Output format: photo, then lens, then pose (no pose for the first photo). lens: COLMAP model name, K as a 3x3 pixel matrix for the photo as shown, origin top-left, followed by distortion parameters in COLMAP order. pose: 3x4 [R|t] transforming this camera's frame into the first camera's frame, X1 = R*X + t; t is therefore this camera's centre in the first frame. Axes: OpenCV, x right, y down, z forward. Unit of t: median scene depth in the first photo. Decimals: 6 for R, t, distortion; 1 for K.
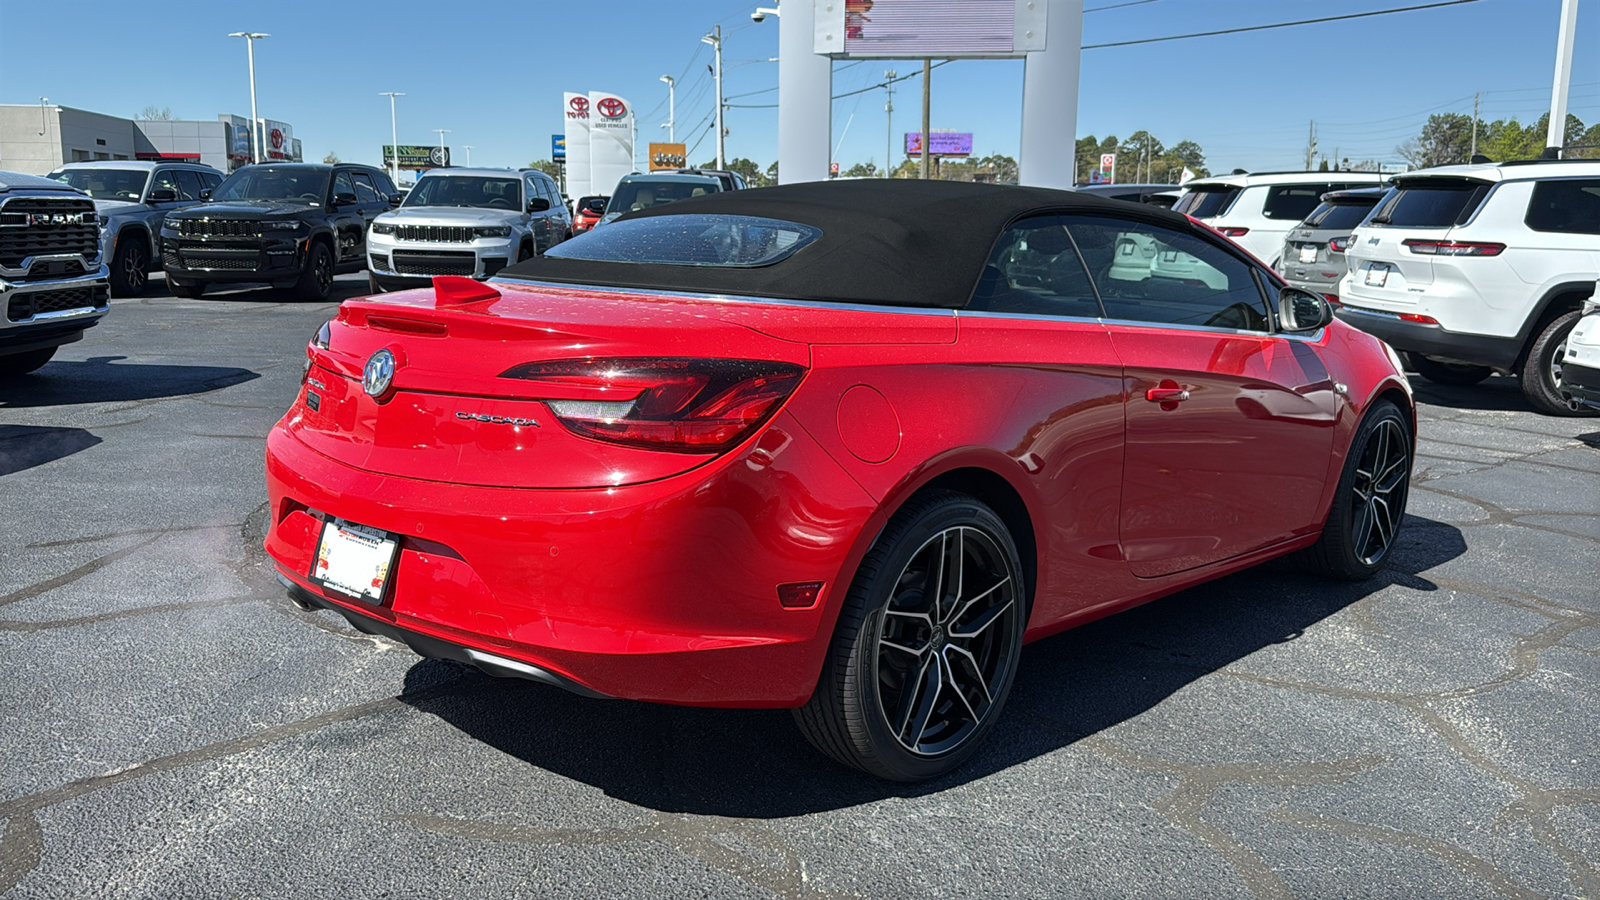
lens RADIAL K [[1368.7, 0, 792.0], [0, 1368.7, 456.0], [0, 0, 1]] dist [0.005097, -0.061728]
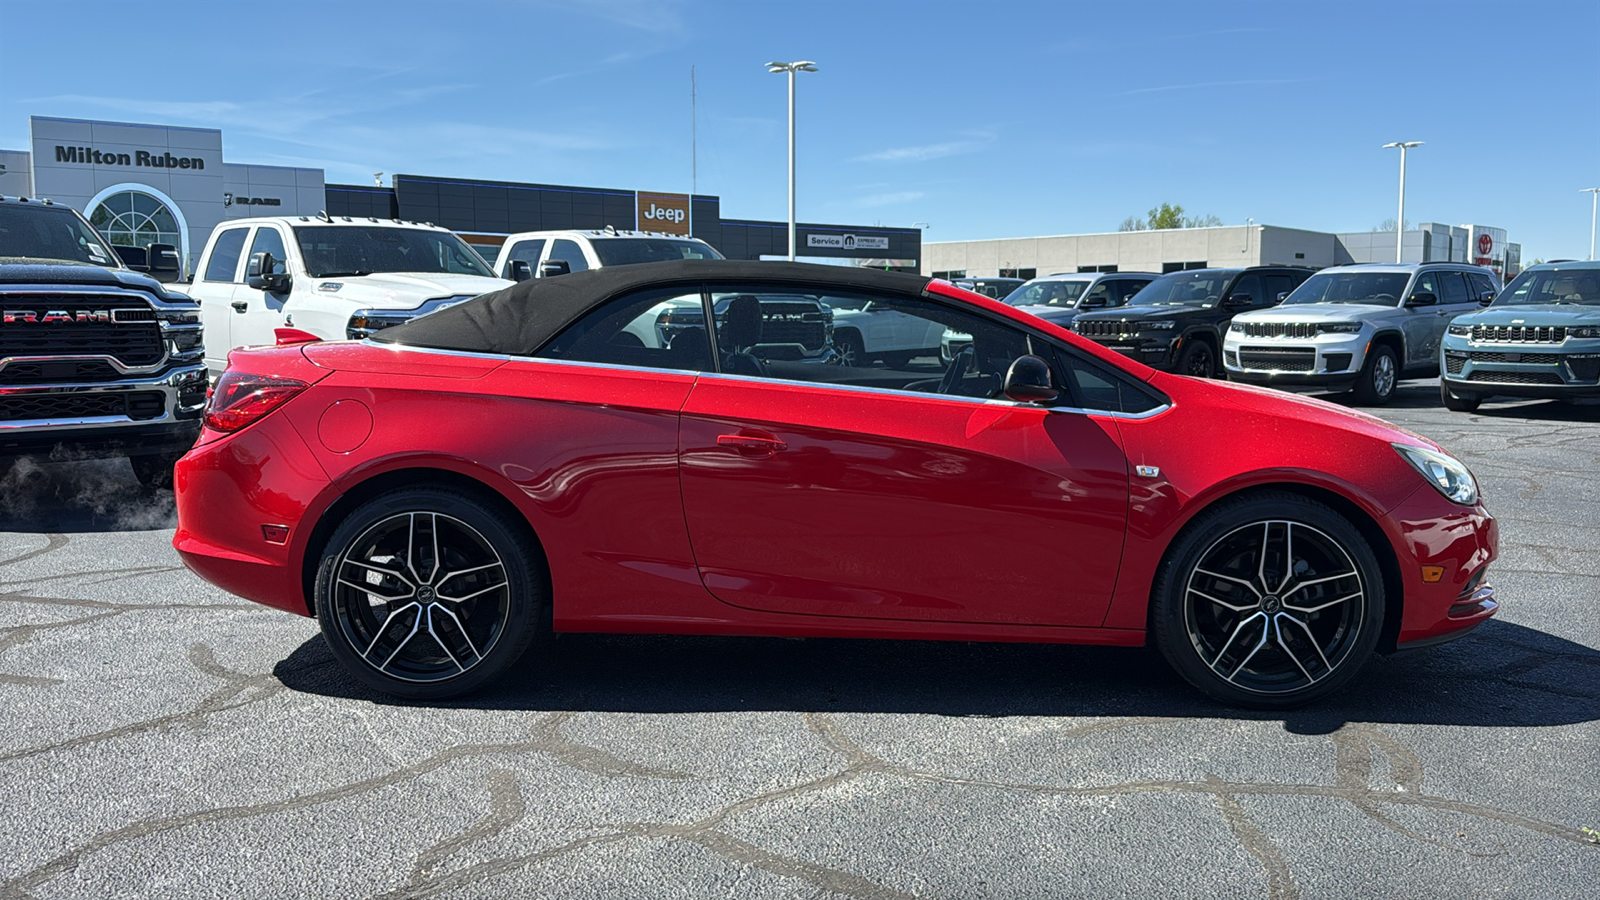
lens RADIAL K [[1368.7, 0, 791.0], [0, 1368.7, 453.4], [0, 0, 1]] dist [0.005097, -0.061728]
pose [[0.657521, 0.051462, -0.751676, 0.263604], [-0.111932, 0.993266, -0.029909, -0.001137], [0.745075, 0.103802, 0.658854, 0.071955]]
